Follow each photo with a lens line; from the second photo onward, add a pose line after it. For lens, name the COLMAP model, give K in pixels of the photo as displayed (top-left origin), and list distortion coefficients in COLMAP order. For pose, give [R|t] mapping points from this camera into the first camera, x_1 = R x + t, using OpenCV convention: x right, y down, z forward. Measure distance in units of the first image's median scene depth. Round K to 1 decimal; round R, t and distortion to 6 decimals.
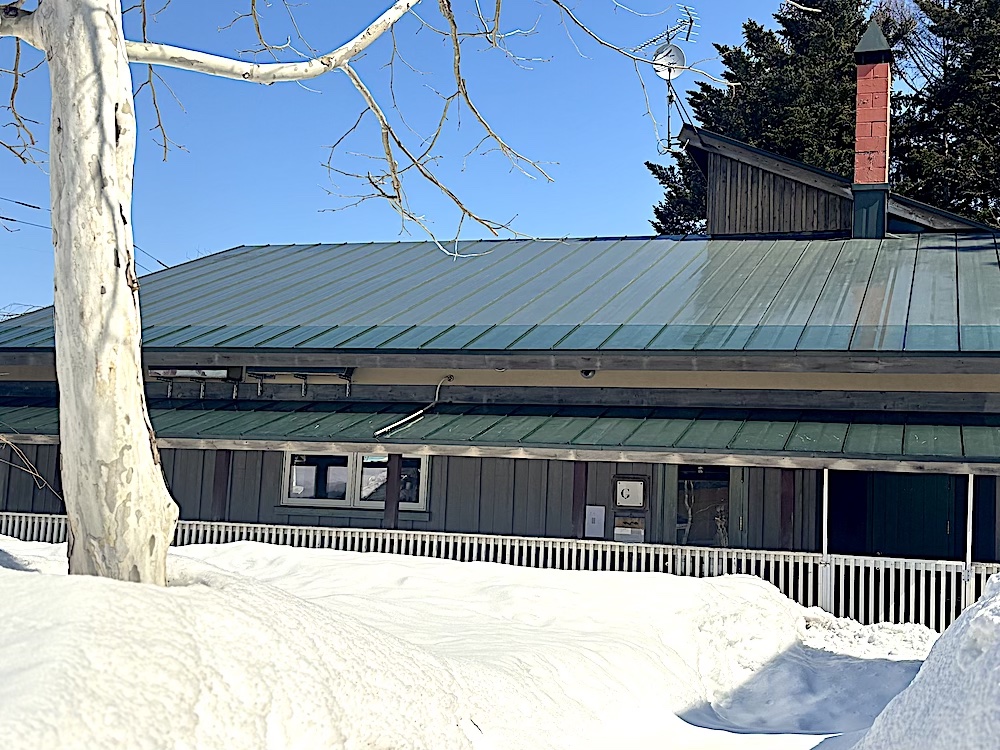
lens RADIAL K [[1311.6, 0, 500.6], [0, 1311.6, 373.1], [0, 0, 1]] dist [0.032303, 0.000000]
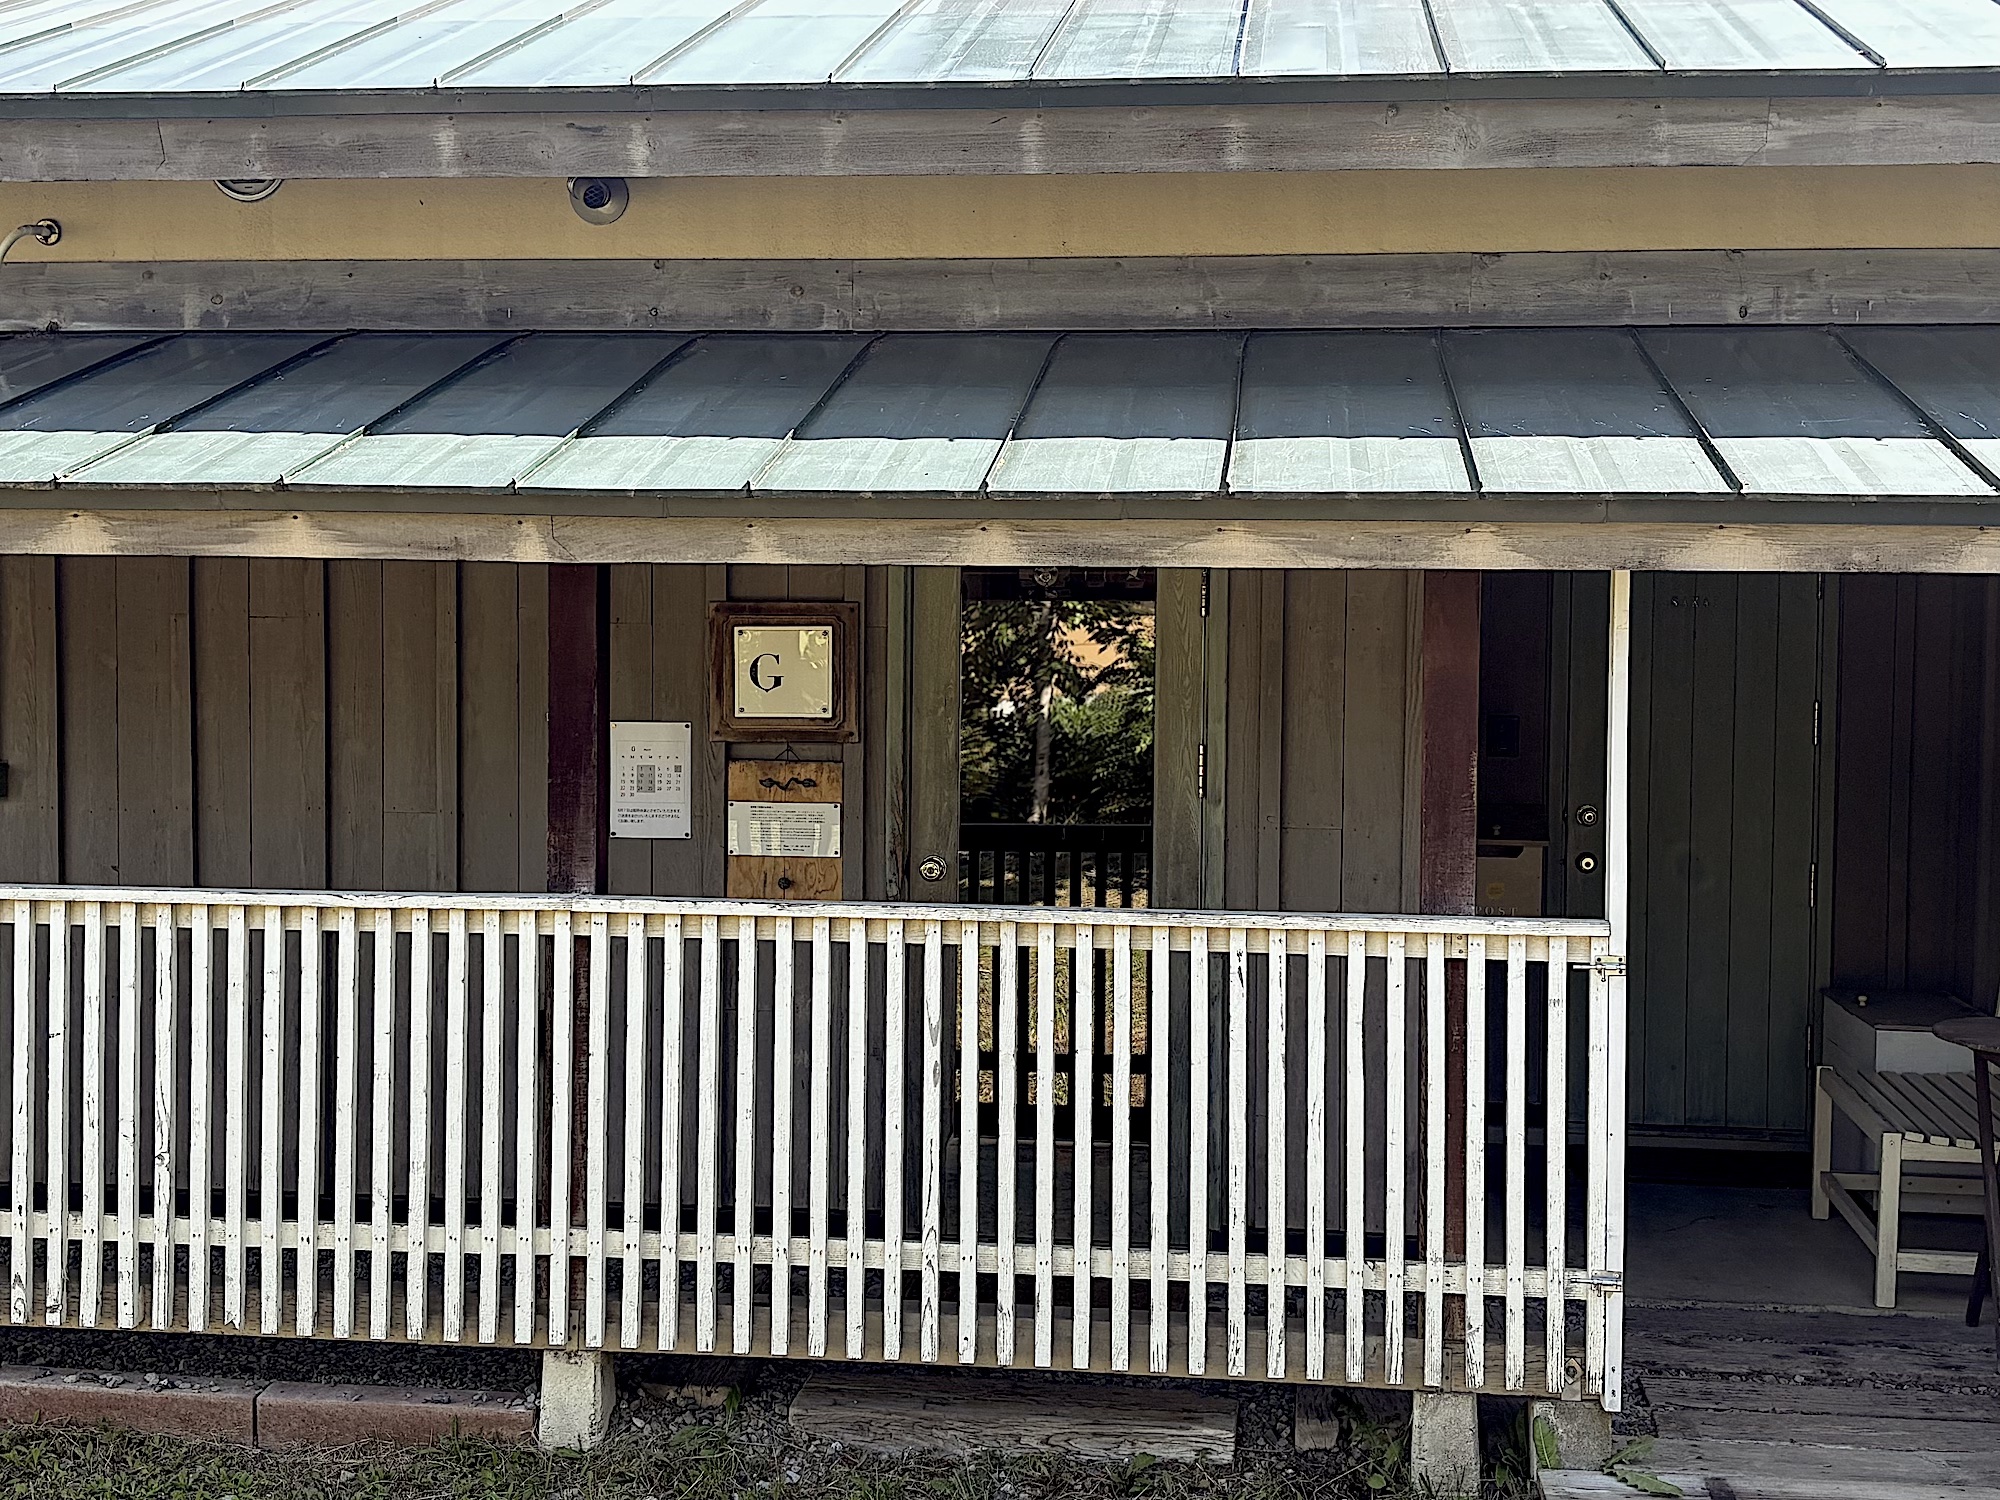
lens RADIAL K [[2528.3, 0, 1001.3], [0, 2528.3, 739.9], [0, 0, 1]] dist [0.137421, 0.000000]
pose [[0.979117, -0.047622, 0.197642, 0.041224], [0.014953, 0.986414, 0.163599, 0.023643], [-0.202747, -0.157228, 0.966526, 0.506630]]
